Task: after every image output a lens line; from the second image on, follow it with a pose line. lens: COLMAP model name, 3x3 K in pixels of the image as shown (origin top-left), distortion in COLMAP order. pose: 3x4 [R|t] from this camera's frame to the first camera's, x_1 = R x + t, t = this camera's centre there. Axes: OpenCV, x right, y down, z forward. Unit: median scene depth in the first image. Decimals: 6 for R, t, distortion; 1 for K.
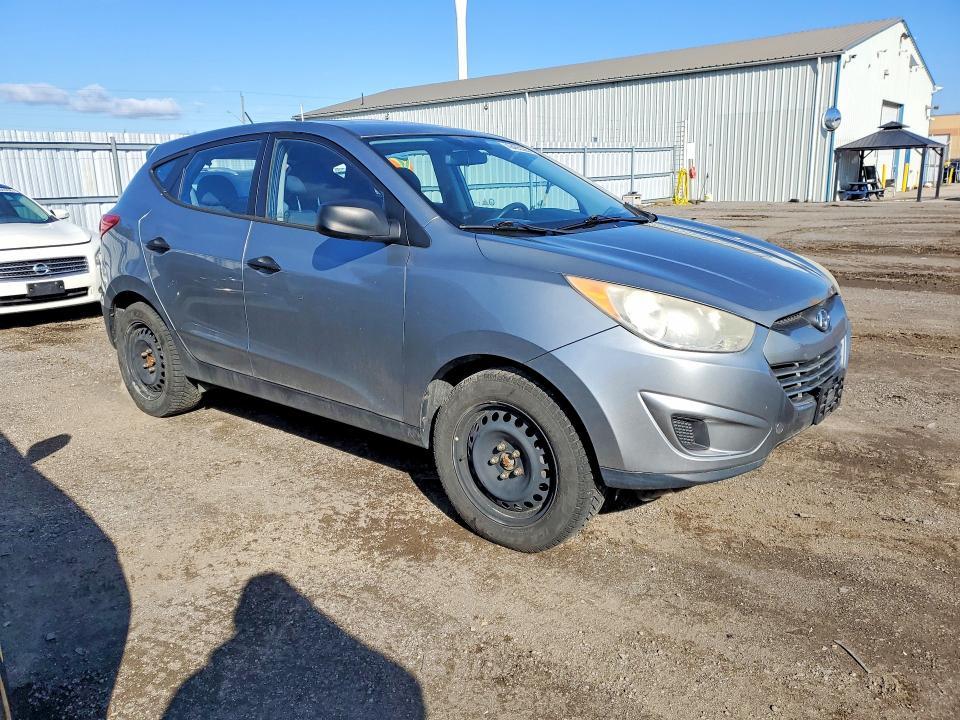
lens RADIAL K [[738.3, 0, 503.6], [0, 738.3, 361.0], [0, 0, 1]] dist [-0.008871, -0.000623]
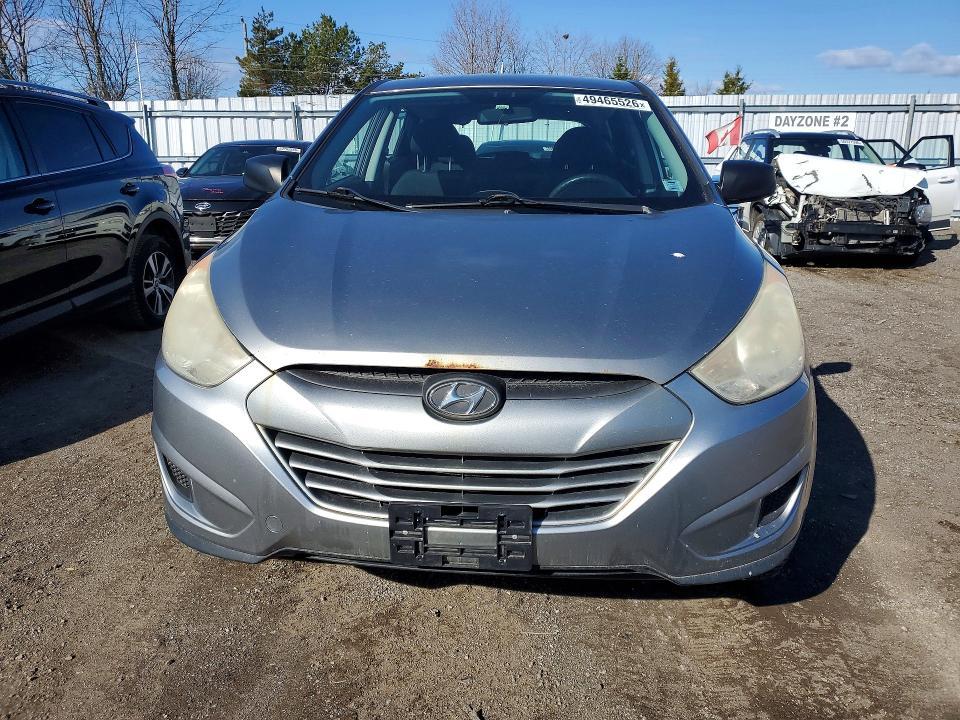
lens RADIAL K [[738.3, 0, 503.6], [0, 738.3, 361.0], [0, 0, 1]] dist [-0.008871, -0.000623]
pose [[0.558008, 0.250231, -0.791209, 0.186747], [-0.212130, 0.964787, 0.155521, -0.039137], [0.802264, 0.081057, 0.591440, 0.145133]]
